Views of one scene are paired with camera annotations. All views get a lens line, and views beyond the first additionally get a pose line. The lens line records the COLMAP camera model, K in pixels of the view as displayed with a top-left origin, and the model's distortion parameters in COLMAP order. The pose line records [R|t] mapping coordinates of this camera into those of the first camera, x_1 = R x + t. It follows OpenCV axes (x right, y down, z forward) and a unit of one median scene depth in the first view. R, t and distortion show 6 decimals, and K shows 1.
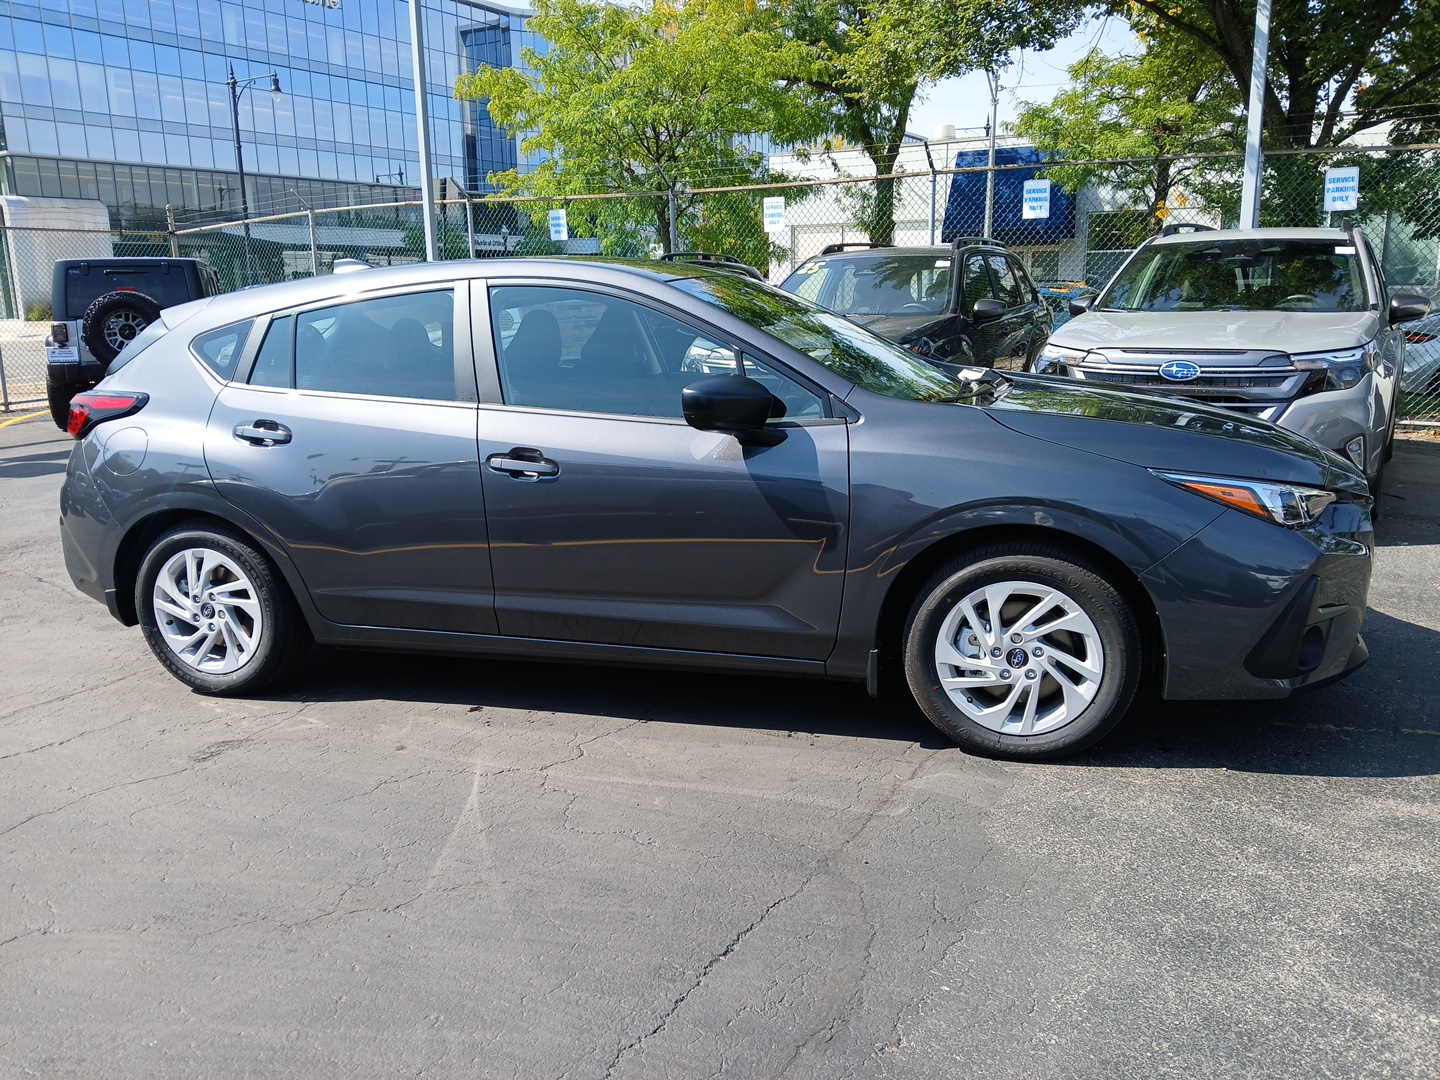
lens RADIAL K [[1136.9, 0, 725.6], [0, 1136.9, 541.1], [0, 0, 1]] dist [0.006779, -0.022963]
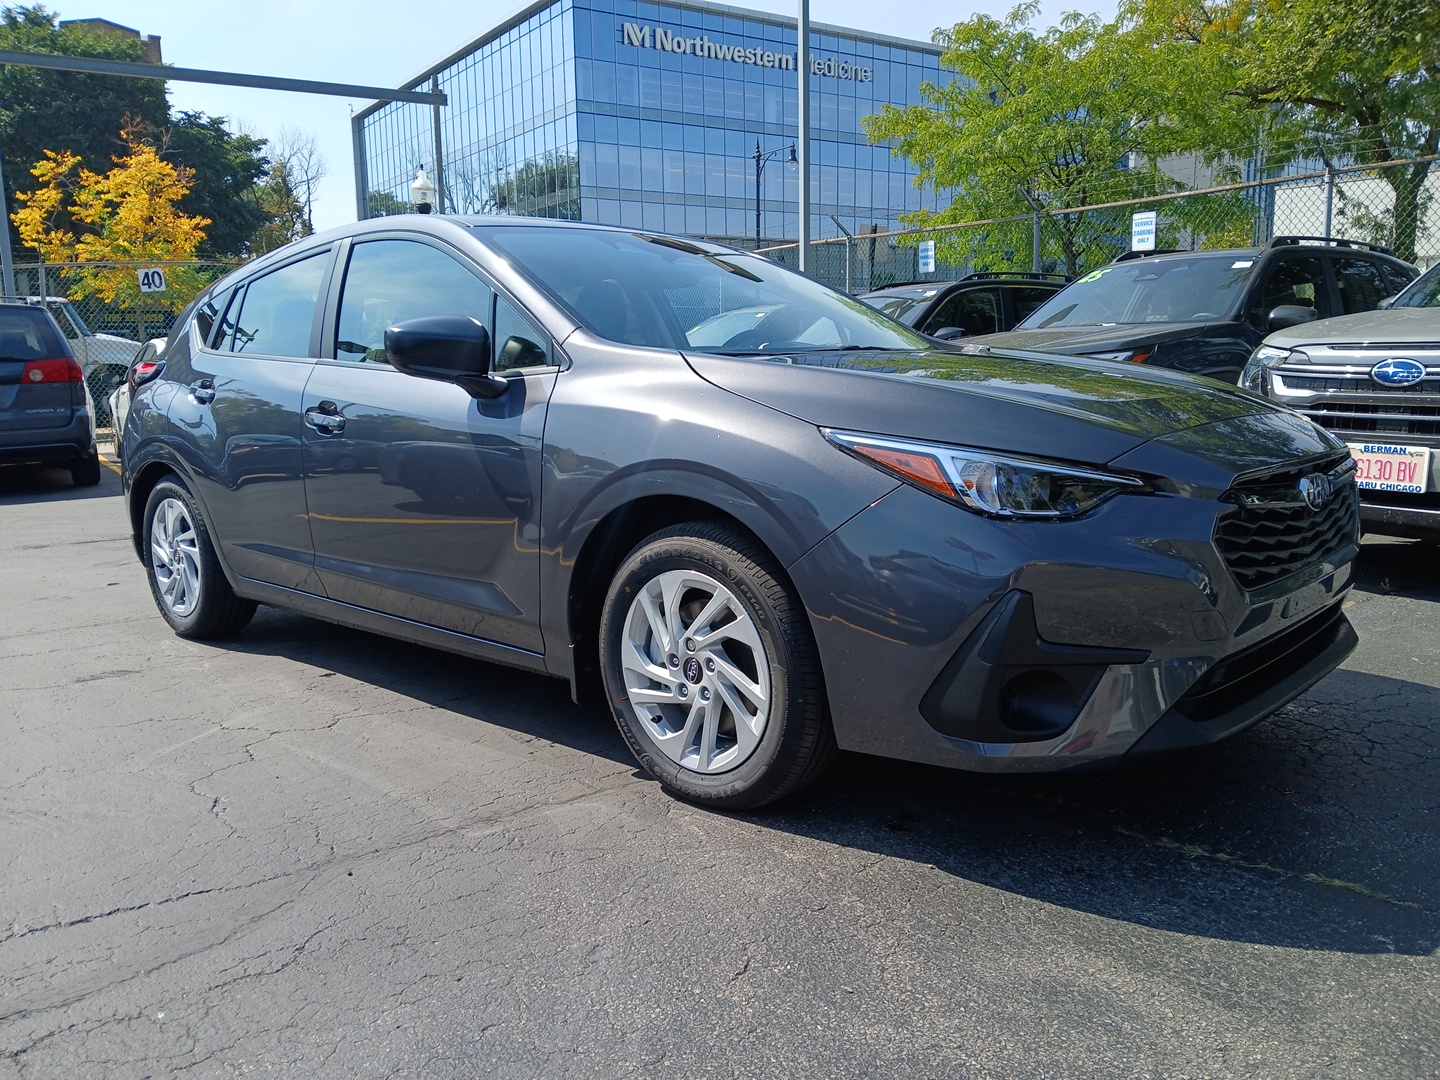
lens RADIAL K [[1123.7, 0, 722.4], [0, 1123.7, 540.5], [0, 0, 1]] dist [0.047121, -0.080201]
pose [[0.900561, 0.073524, -0.428466, 0.578583], [-0.094036, 0.995206, -0.026871, 0.031908], [0.424436, 0.064490, 0.903158, 0.296629]]
